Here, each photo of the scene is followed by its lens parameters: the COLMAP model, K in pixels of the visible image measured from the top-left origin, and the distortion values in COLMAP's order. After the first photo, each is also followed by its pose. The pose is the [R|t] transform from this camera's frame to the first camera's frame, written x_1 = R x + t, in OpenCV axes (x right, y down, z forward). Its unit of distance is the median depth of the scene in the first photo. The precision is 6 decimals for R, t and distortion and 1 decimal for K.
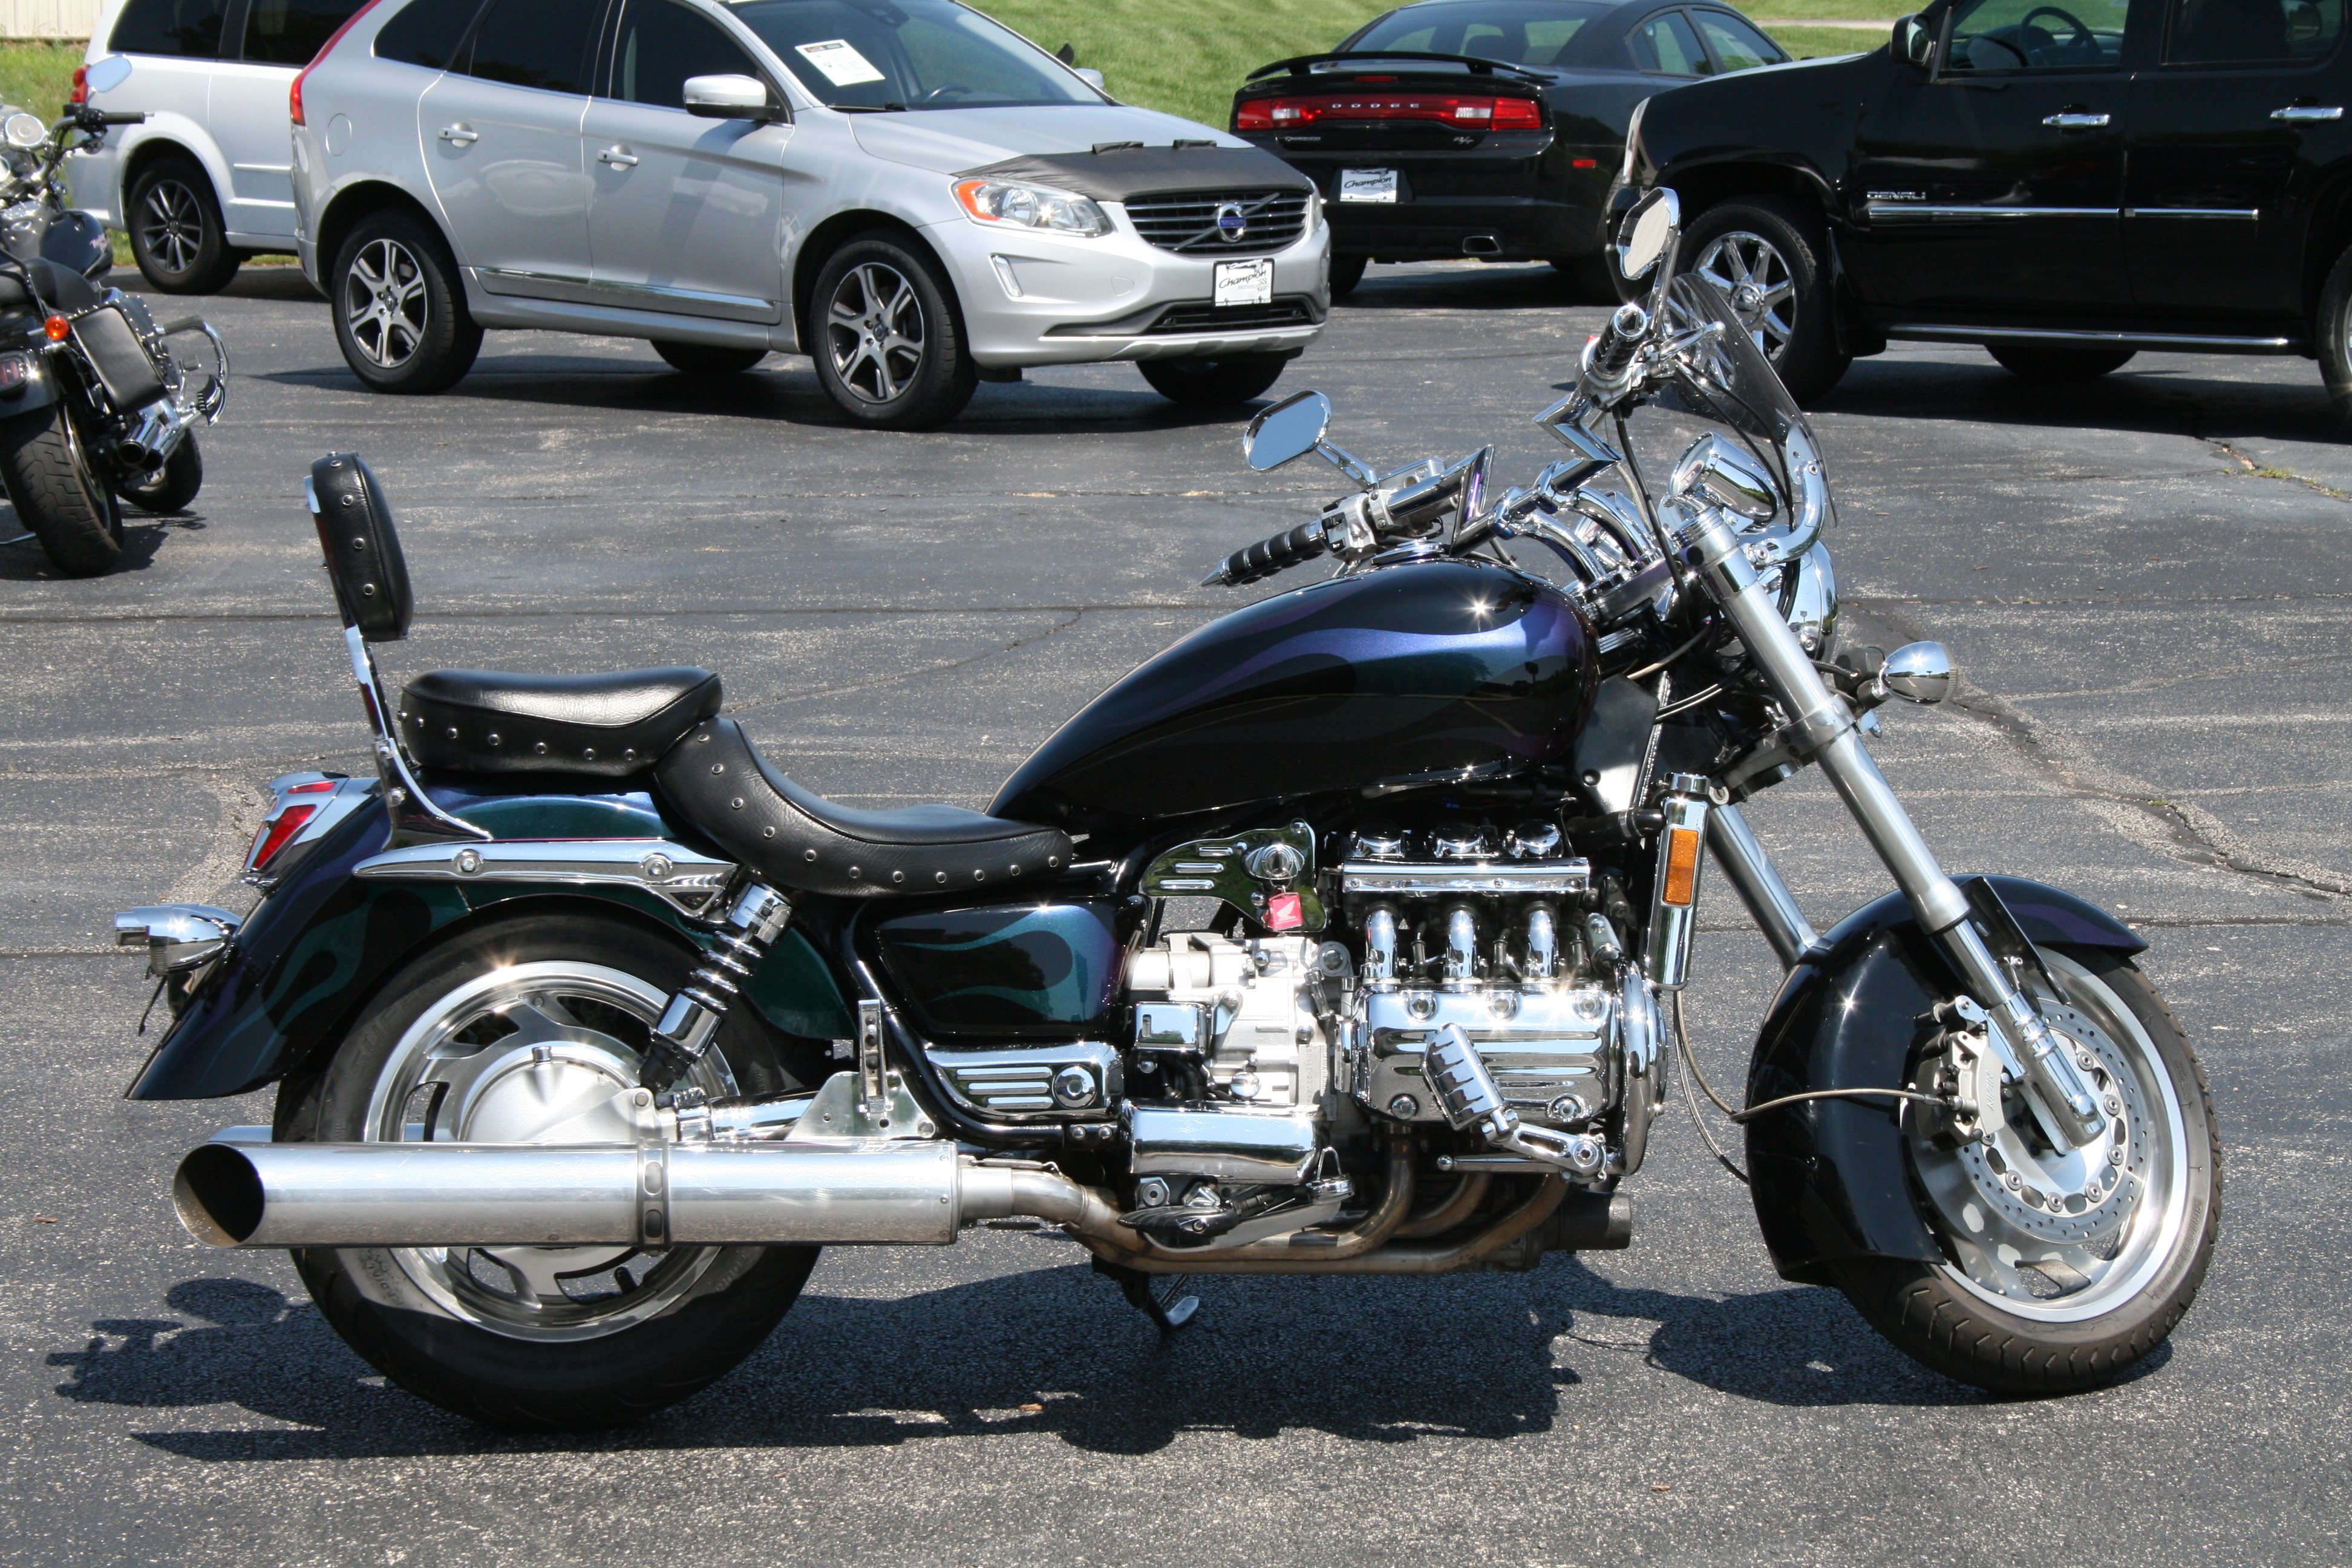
lens RADIAL K [[5577.5, 0, 1176.0], [0, 5577.5, 784.0], [0, 0, 1]] dist [-0.011359, 0.645146]
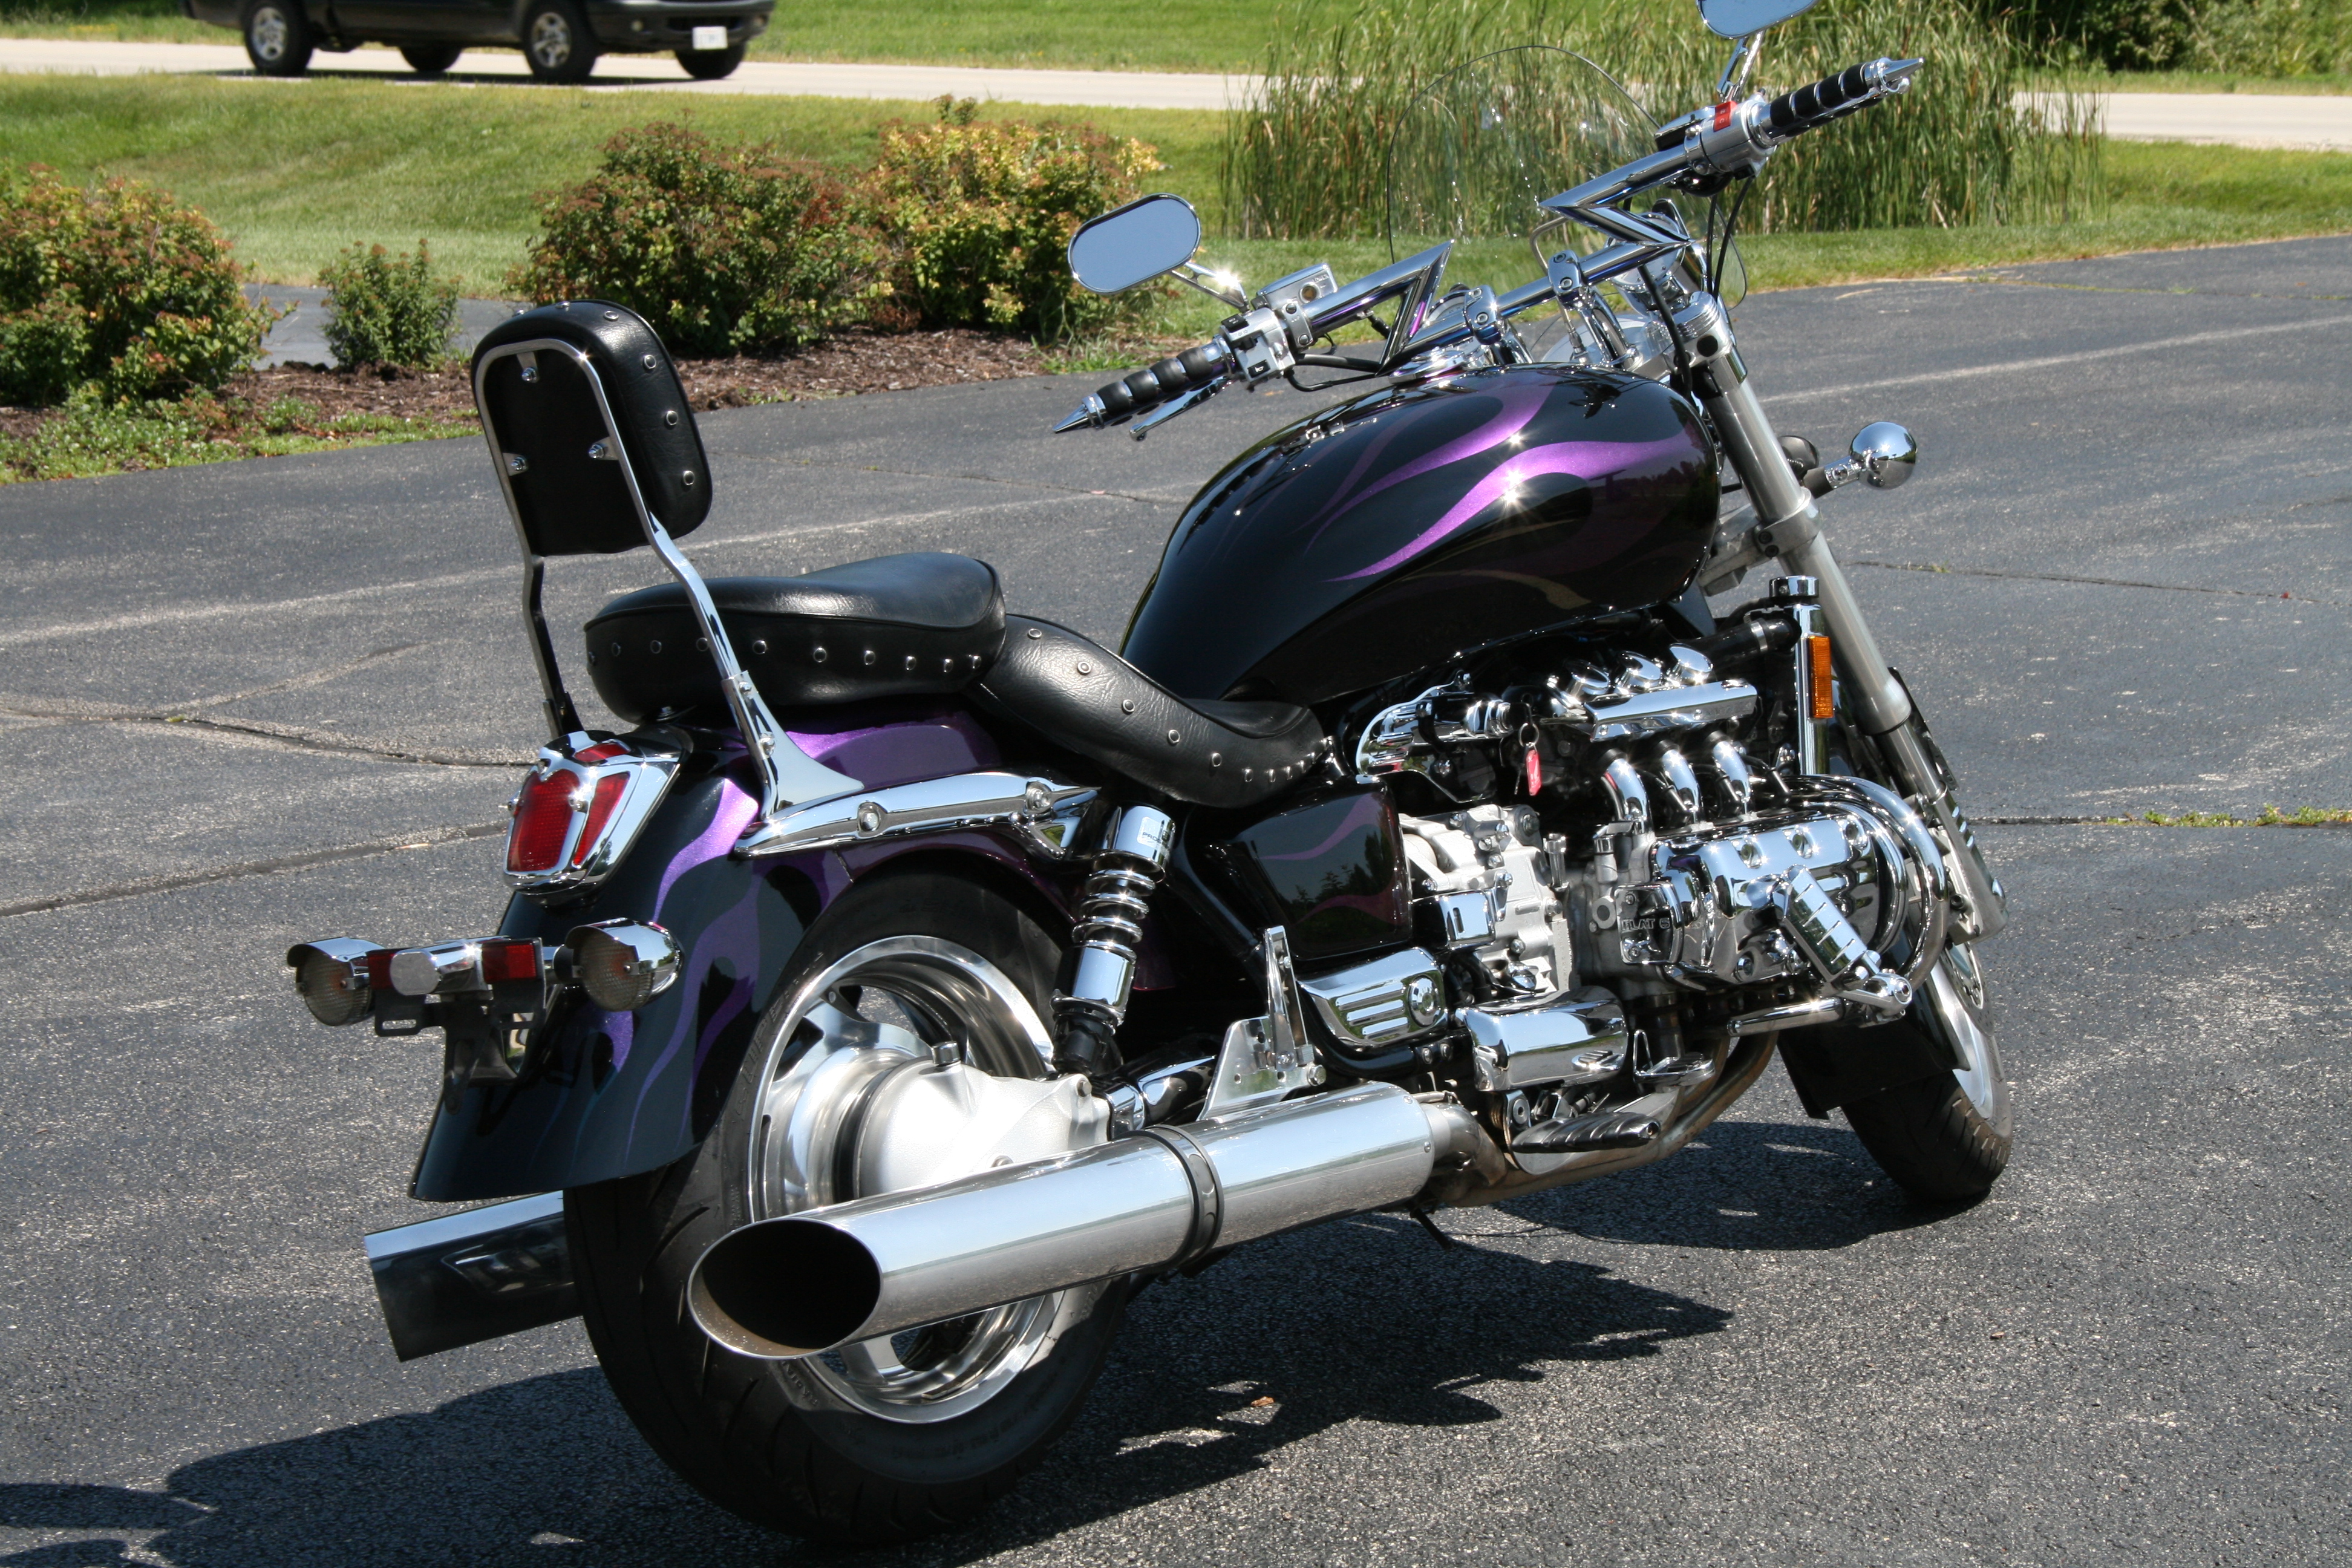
lens RADIAL K [[5577.5, 0, 1176.0], [0, 5577.5, 784.0], [0, 0, 1]] dist [-0.011359, 0.645146]
pose [[0.654914, -0.093378, 0.749912, -0.666182], [0.098258, 0.994435, 0.038015, -0.013658], [-0.749289, 0.048788, 0.660444, 0.467725]]
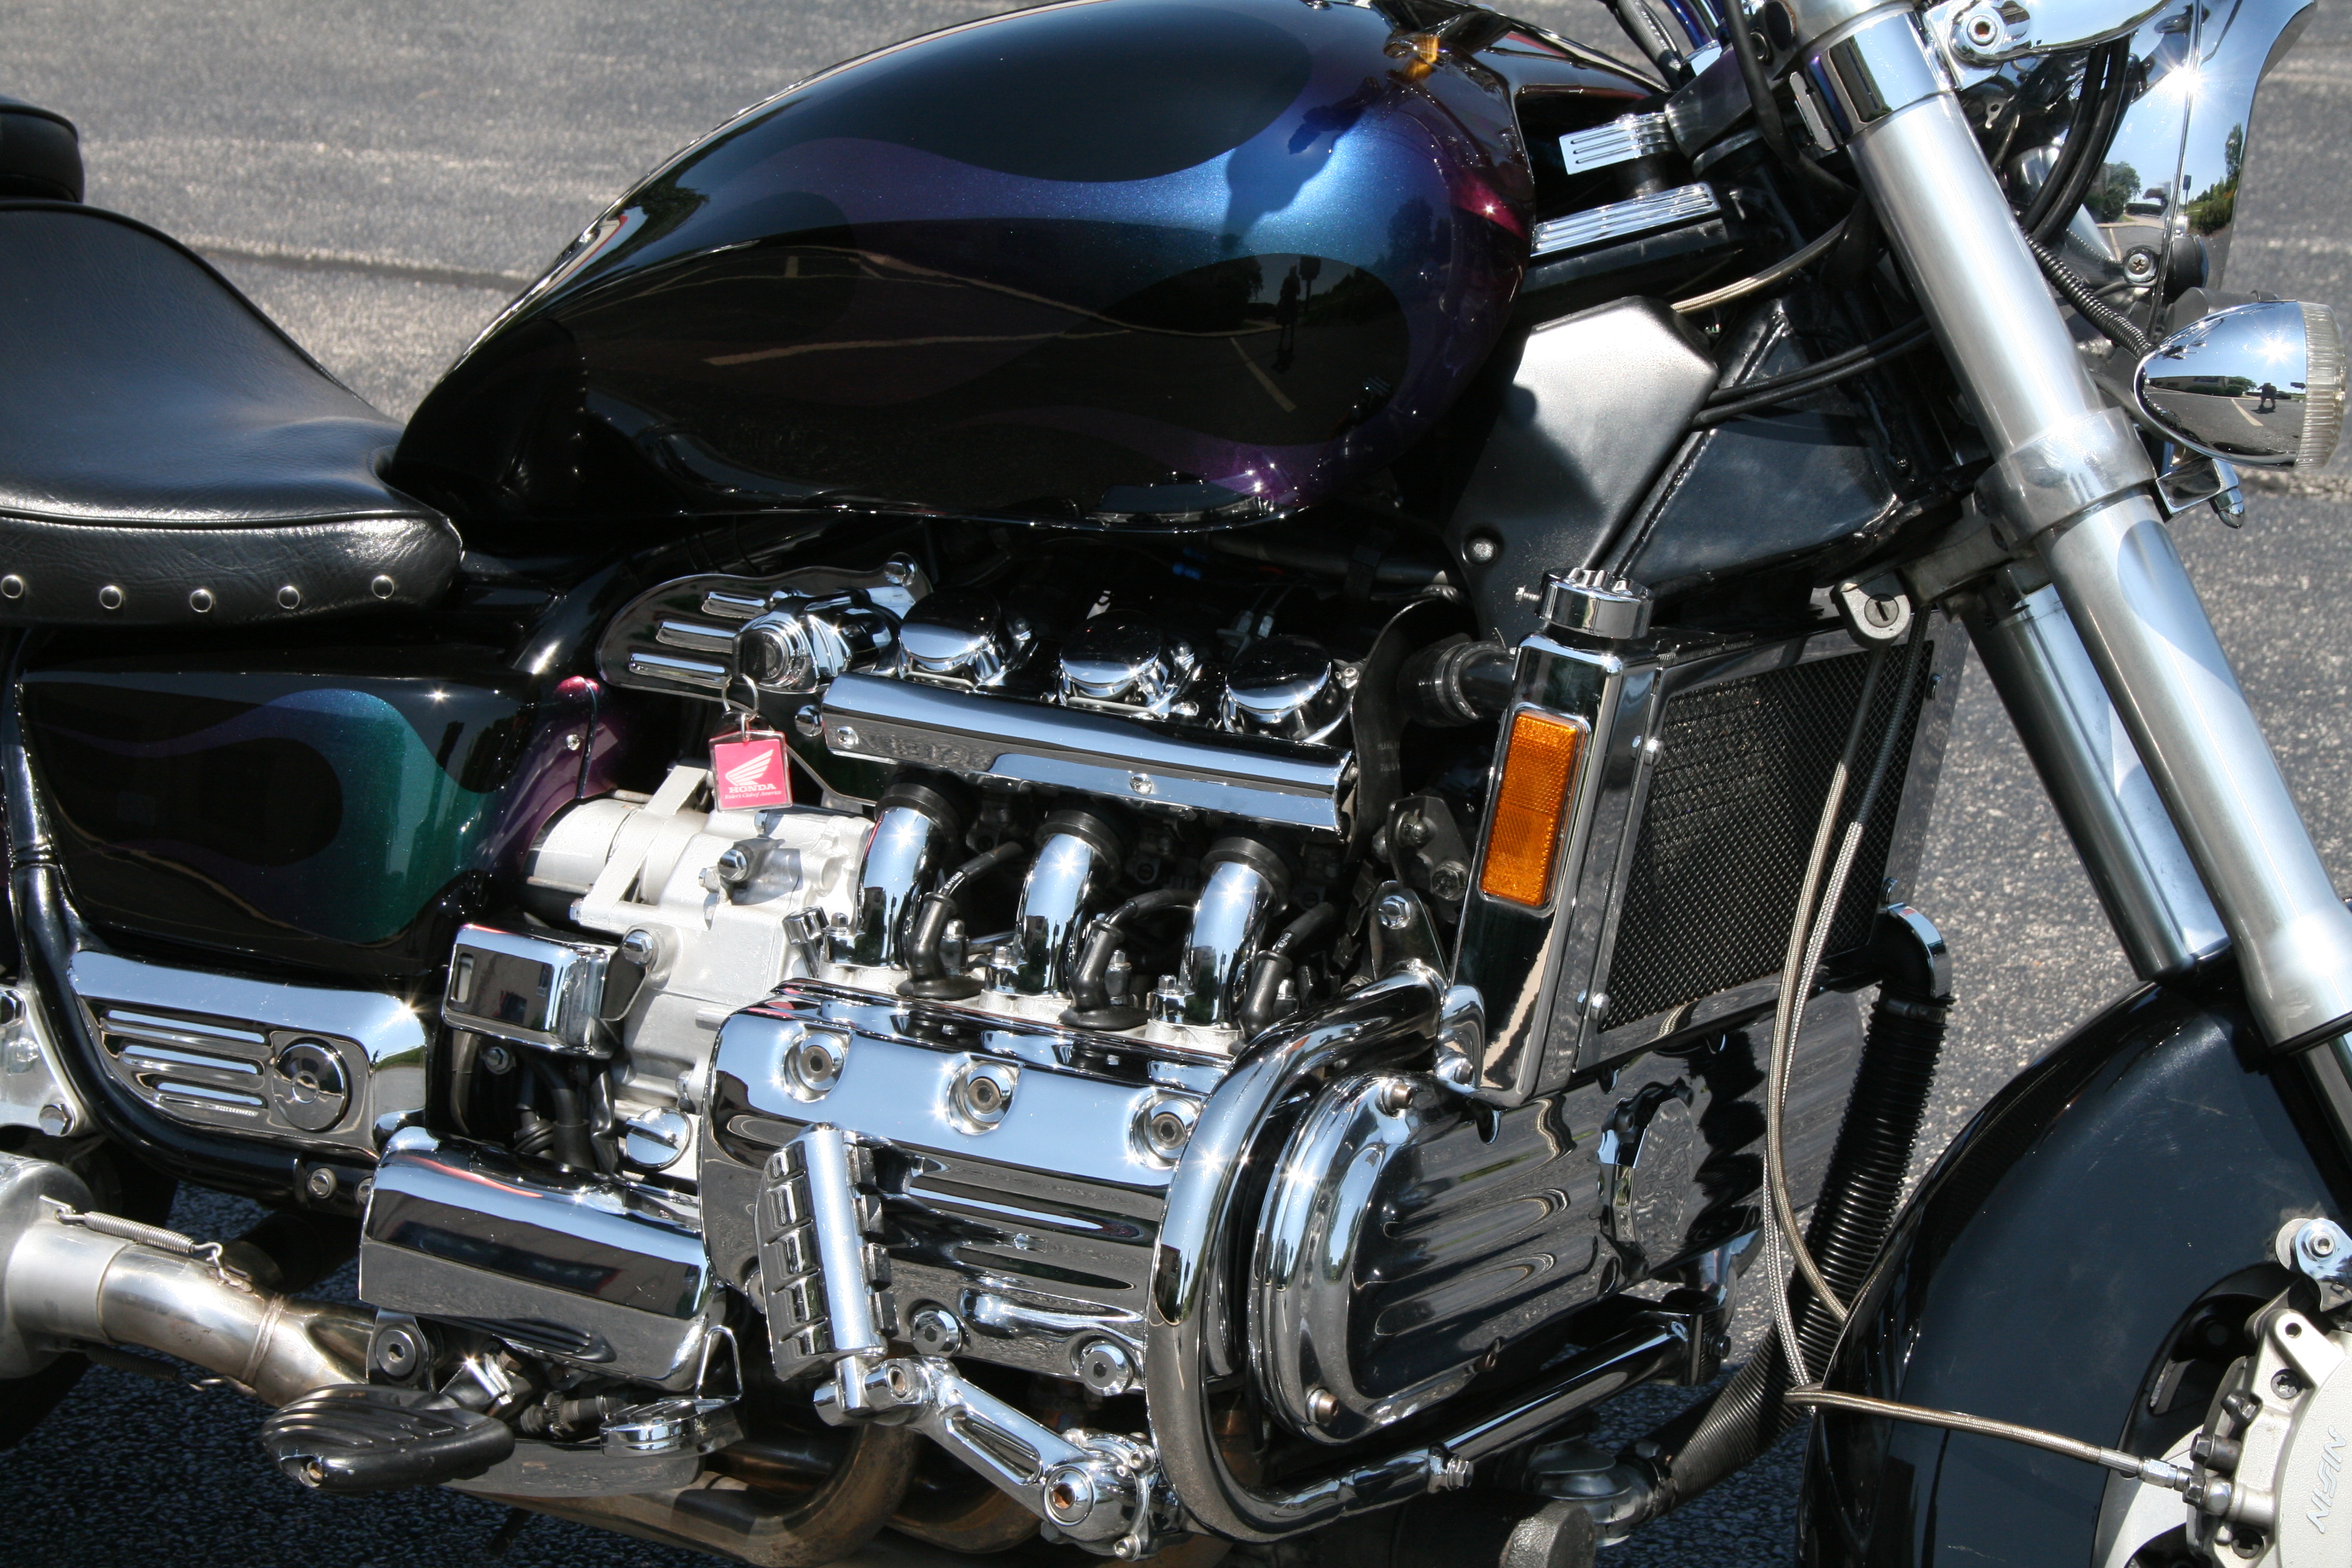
lens RADIAL K [[5577.5, 0, 1176.0], [0, 5577.5, 784.0], [0, 0, 1]] dist [-0.011359, 0.645146]
pose [[0.831267, 0.150323, -0.535161, 0.281754], [-0.062120, 0.981832, 0.179298, -0.057091], [0.552391, -0.115800, 0.825503, 0.649562]]
